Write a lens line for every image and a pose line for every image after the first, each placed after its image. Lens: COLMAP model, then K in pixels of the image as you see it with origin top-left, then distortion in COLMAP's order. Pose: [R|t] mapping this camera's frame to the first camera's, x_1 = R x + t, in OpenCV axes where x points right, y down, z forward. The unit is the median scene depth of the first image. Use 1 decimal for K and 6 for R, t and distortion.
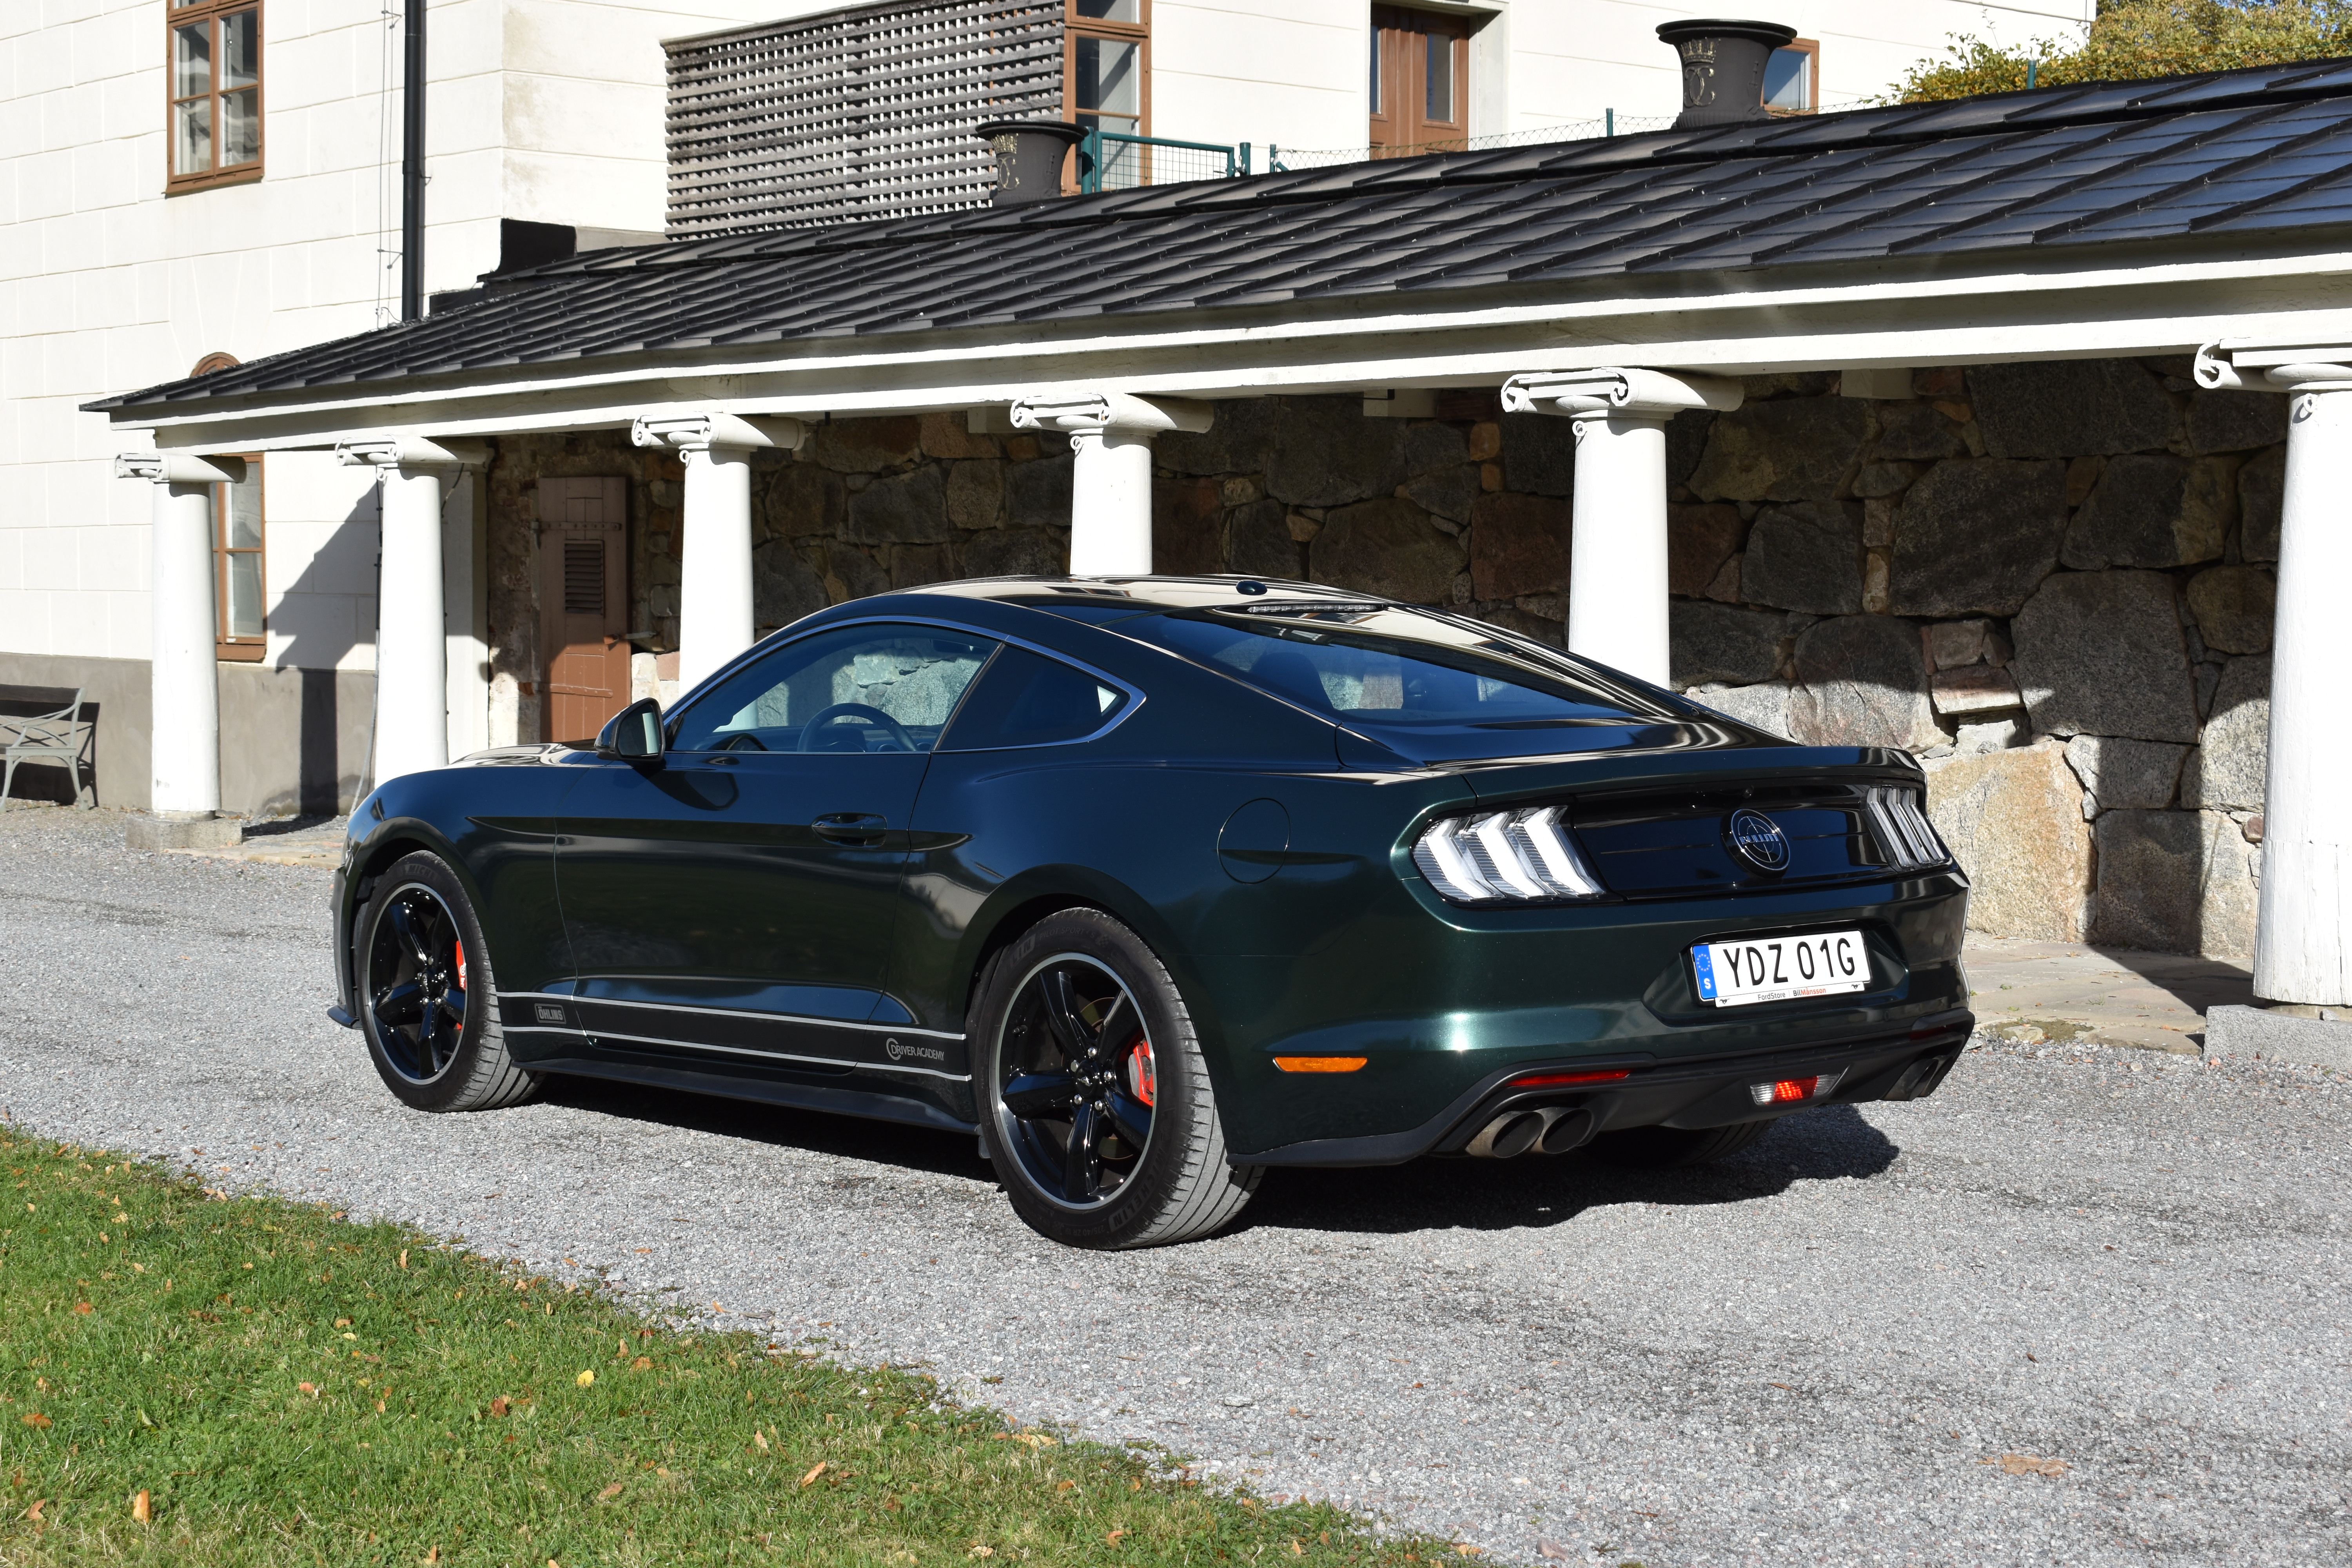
lens RADIAL K [[3796.2, 0, 1173.3], [0, 3796.2, 786.1], [0, 0, 1]] dist [-0.001559, 0.000000]
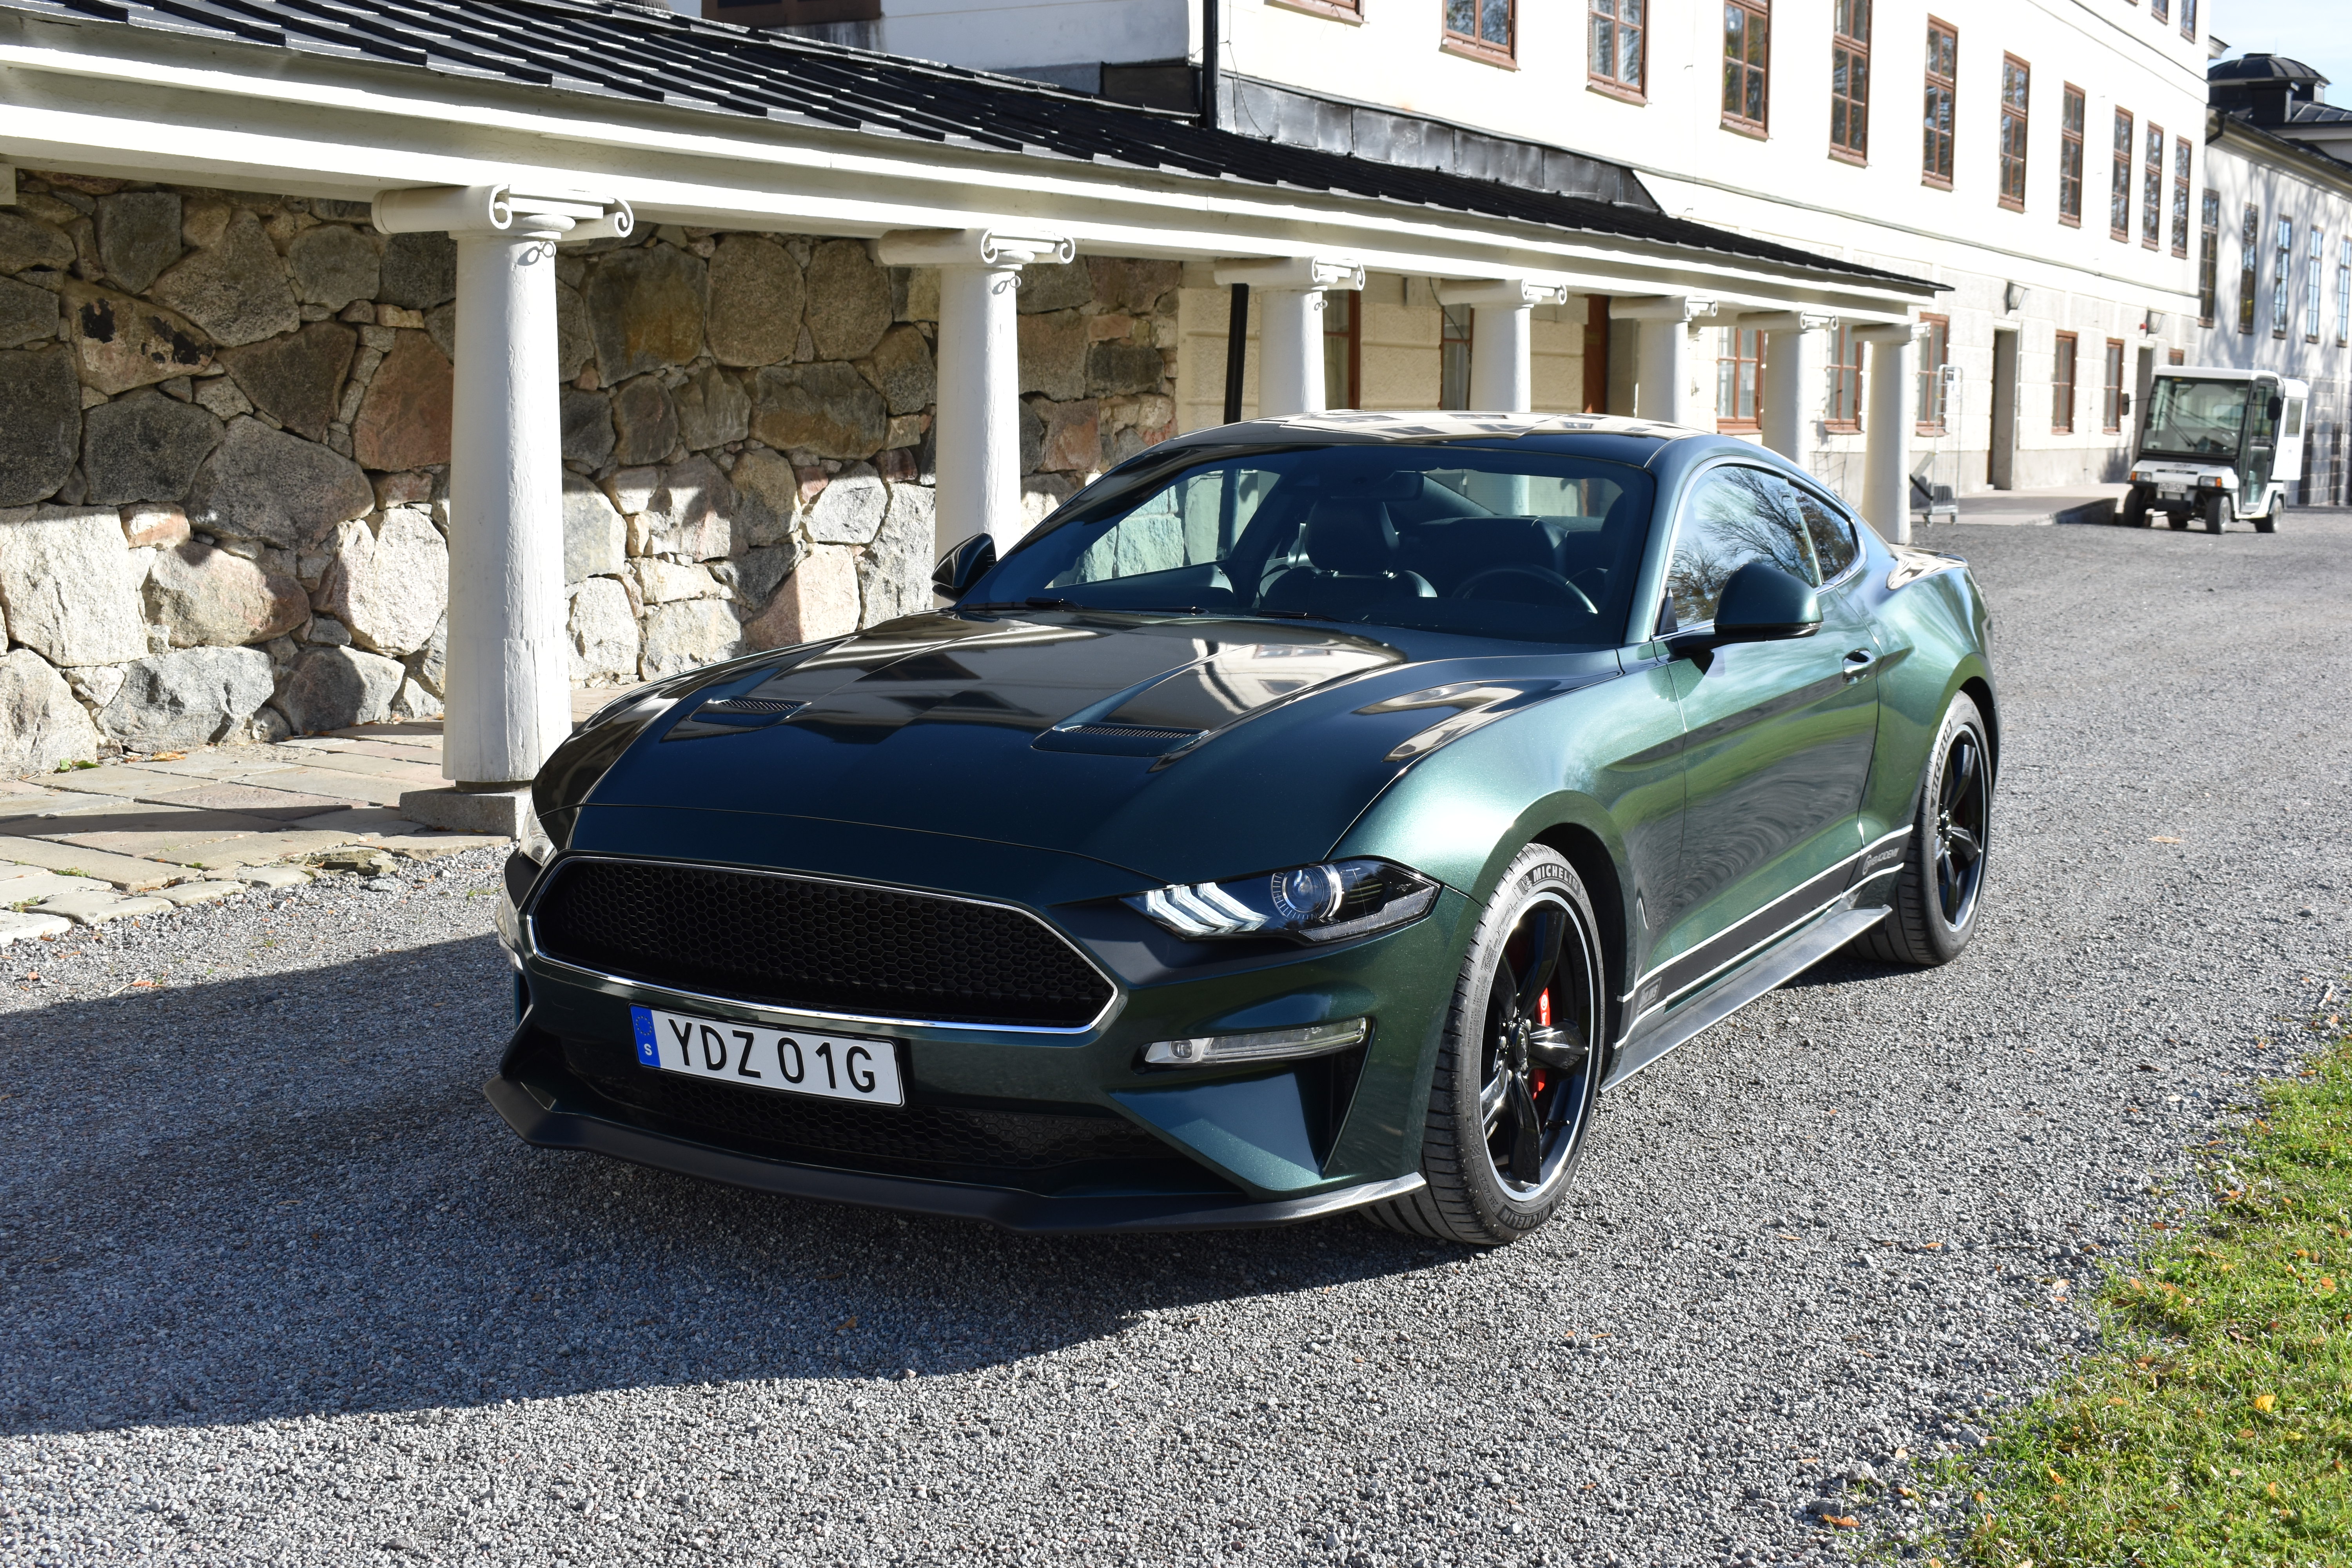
lens RADIAL K [[2892.9, 0, 1208.0], [0, 2892.9, 782.7], [0, 0, 1]] dist [-0.045371, 0.000000]
pose [[-0.350306, -0.126624, 0.928037, -0.445308], [0.043611, 0.987540, 0.151205, -0.049480], [-0.935619, 0.093441, -0.340419, 0.850005]]
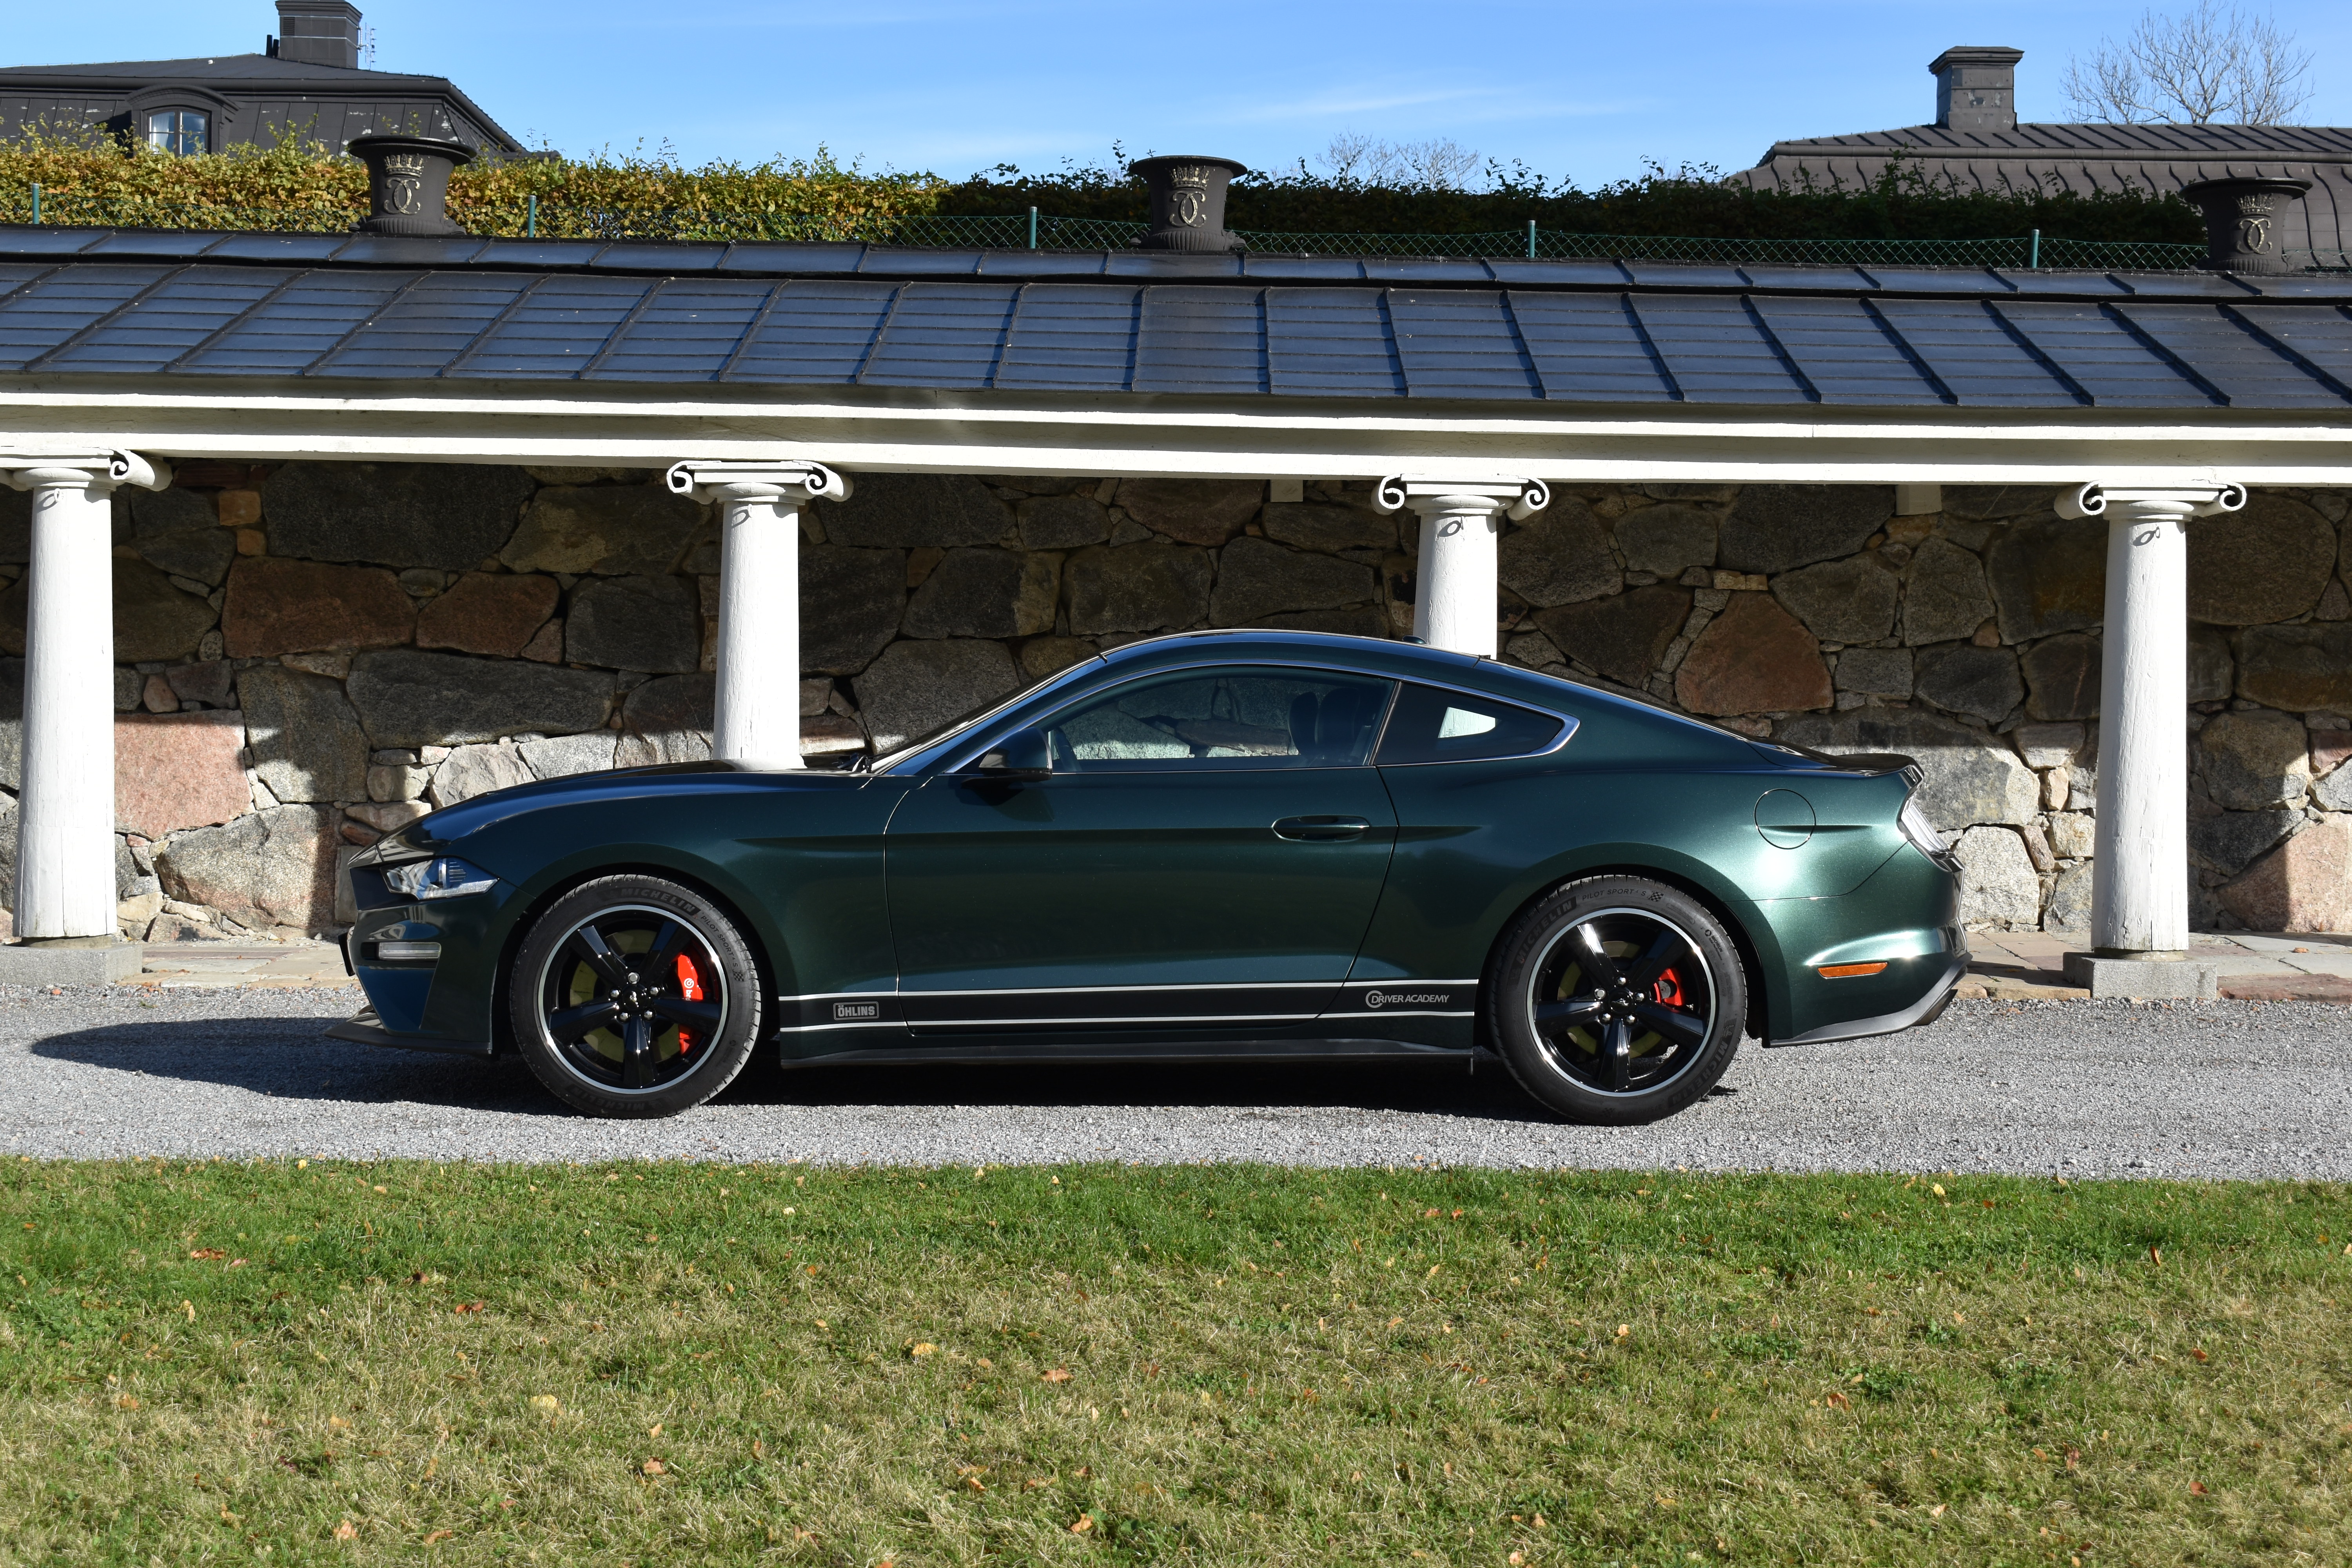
lens RADIAL K [[3796.2, 0, 1179.8], [0, 3796.2, 789.3], [0, 0, 1]] dist [-0.001559, 0.000000]
pose [[0.643271, -0.013438, 0.765520, -0.639754], [0.029244, 0.999548, -0.007028, 0.003384], [-0.765079, 0.026908, 0.643373, 0.134582]]
